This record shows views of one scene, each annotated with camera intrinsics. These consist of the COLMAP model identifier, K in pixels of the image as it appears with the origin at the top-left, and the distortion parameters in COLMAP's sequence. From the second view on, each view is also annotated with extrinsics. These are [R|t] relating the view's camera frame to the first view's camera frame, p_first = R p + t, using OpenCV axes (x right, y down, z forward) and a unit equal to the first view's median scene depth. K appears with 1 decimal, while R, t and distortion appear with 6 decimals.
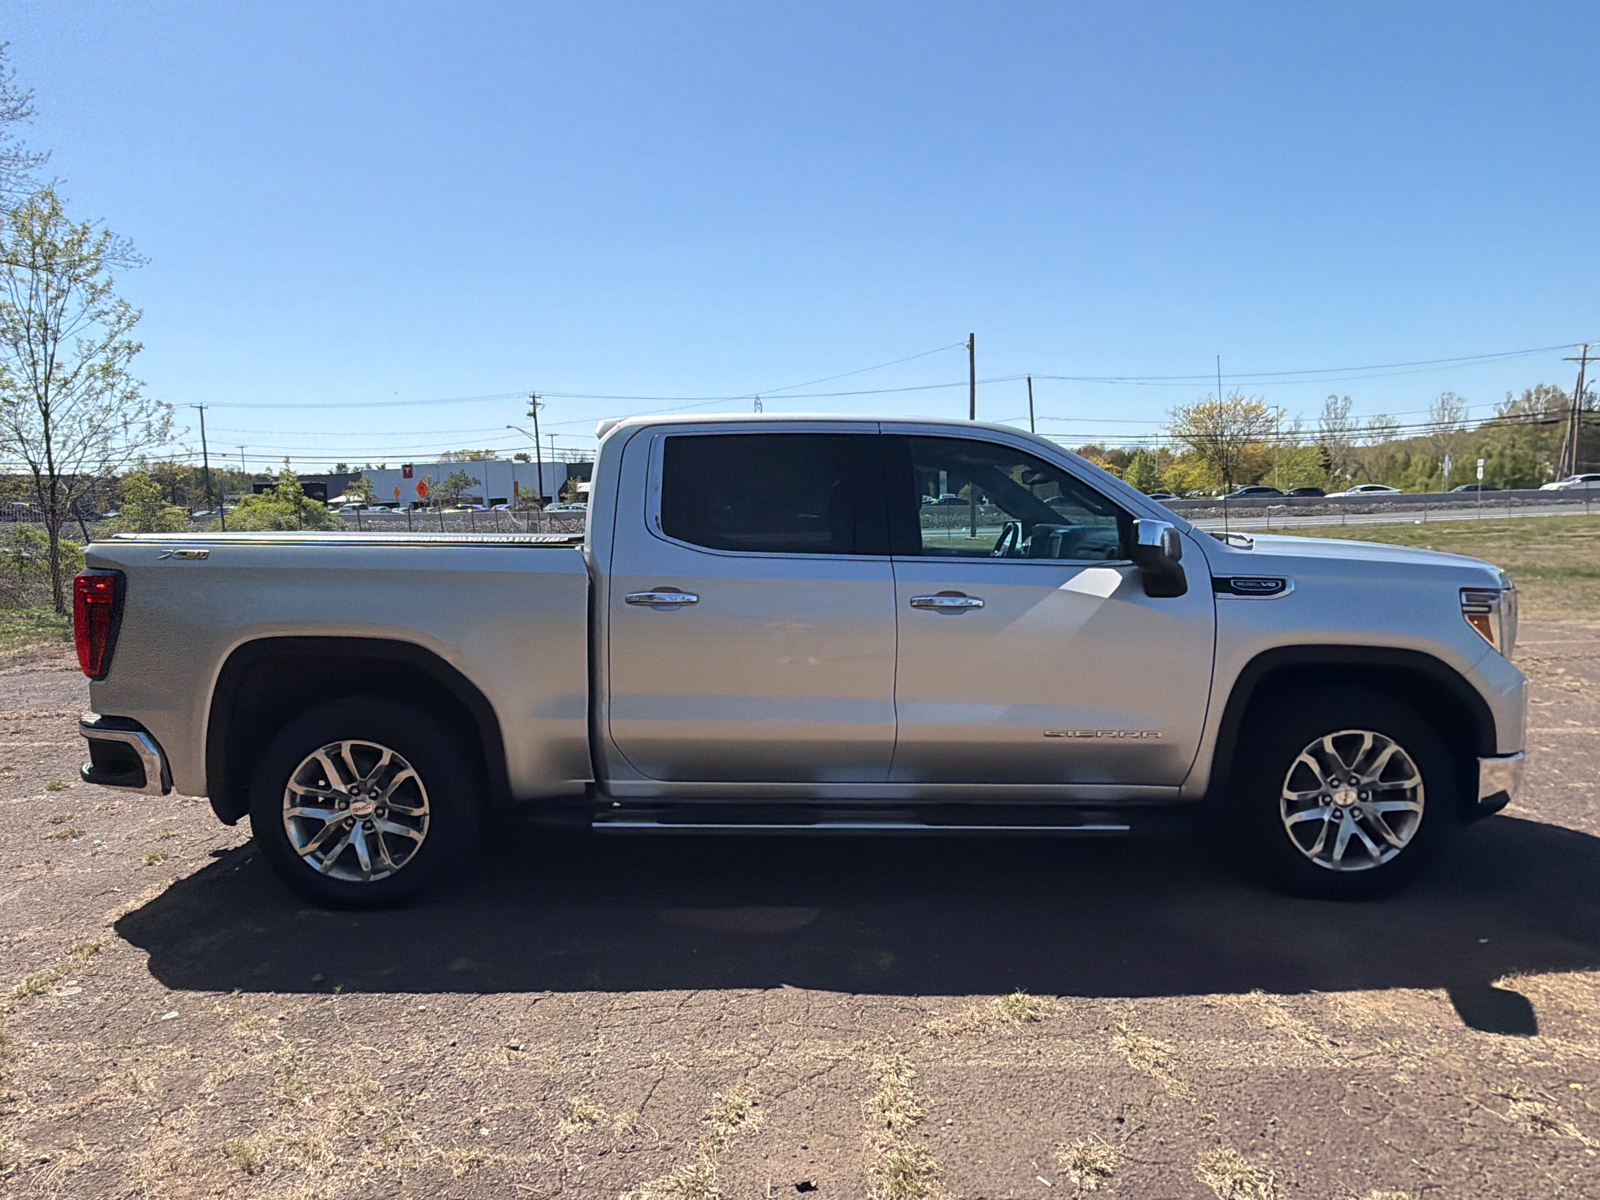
lens RADIAL K [[1041.4, 0, 797.8], [0, 1041.4, 605.3], [0, 0, 1]] dist [0.003161, -0.001134]
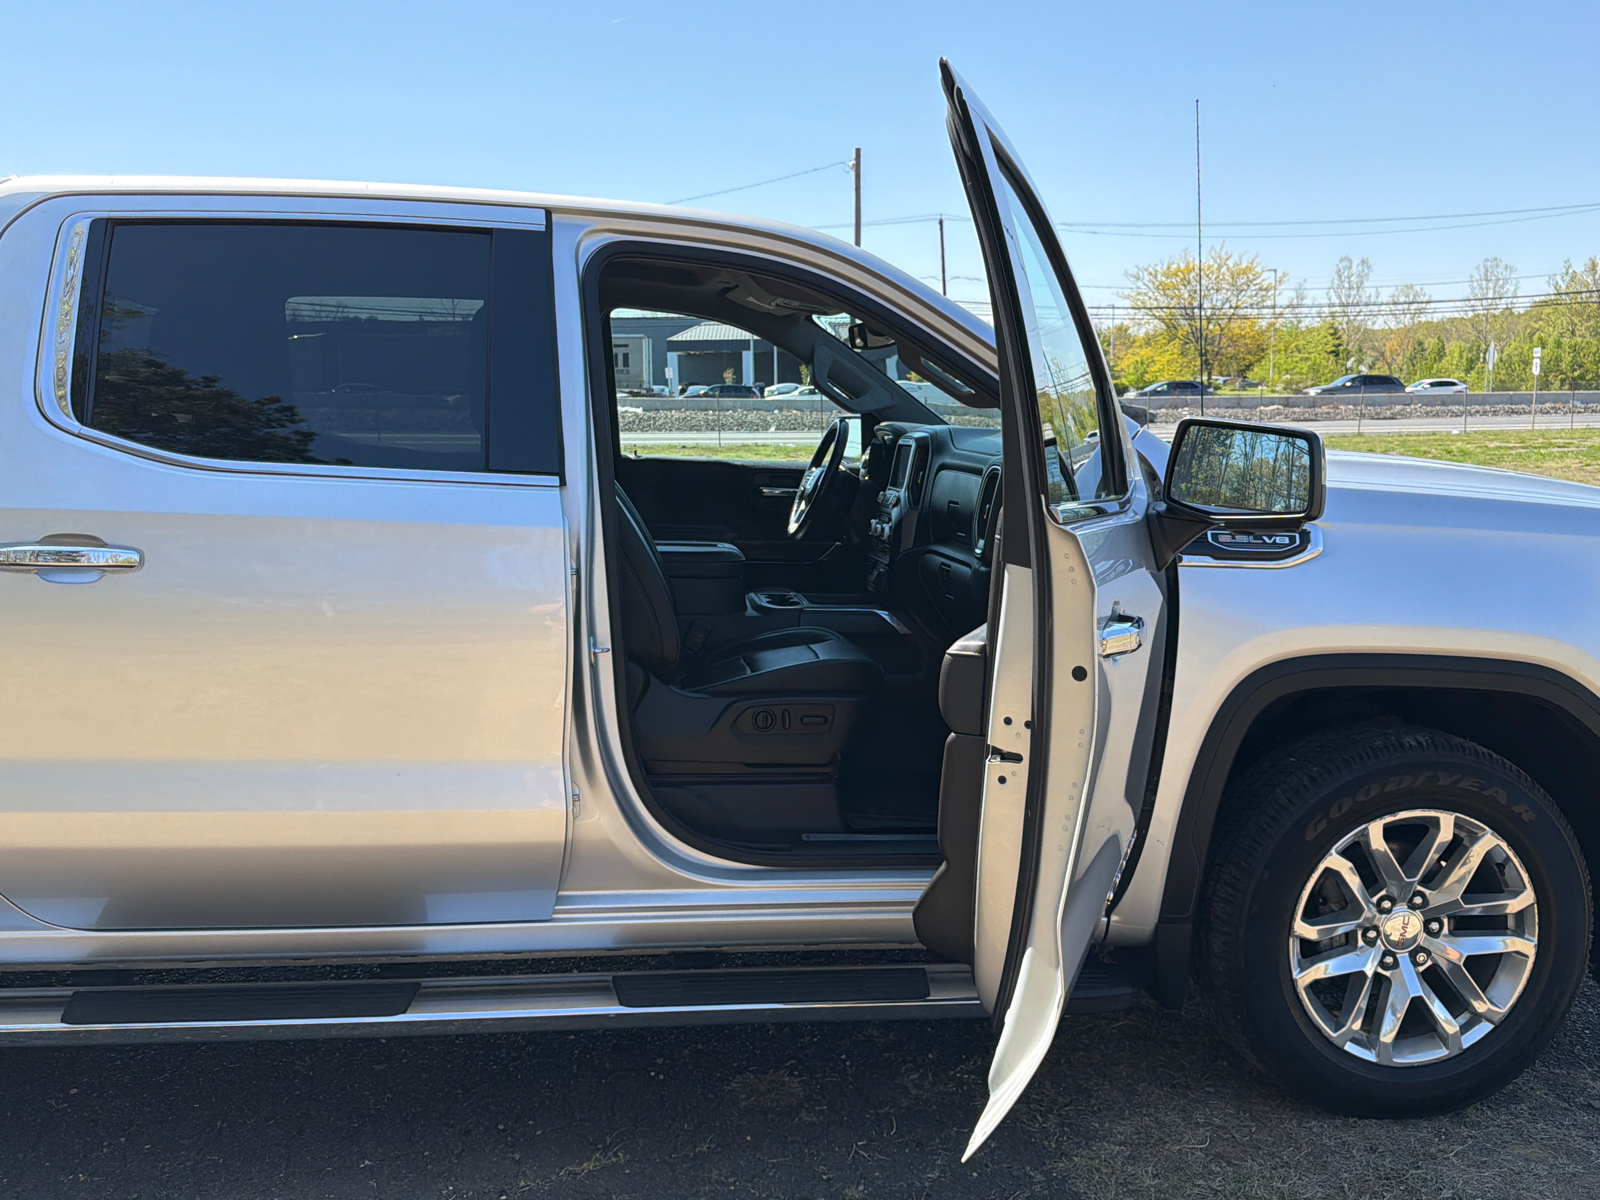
lens RADIAL K [[1367.9, 0, 798.7], [0, 1367.9, 609.1], [0, 0, 1]] dist [0.085708, -0.154341]
pose [[0.994170, 0.003012, 0.107778, 0.129720], [-0.009058, 0.998409, 0.055657, -0.022057], [-0.107439, -0.056309, 0.992616, 0.319412]]
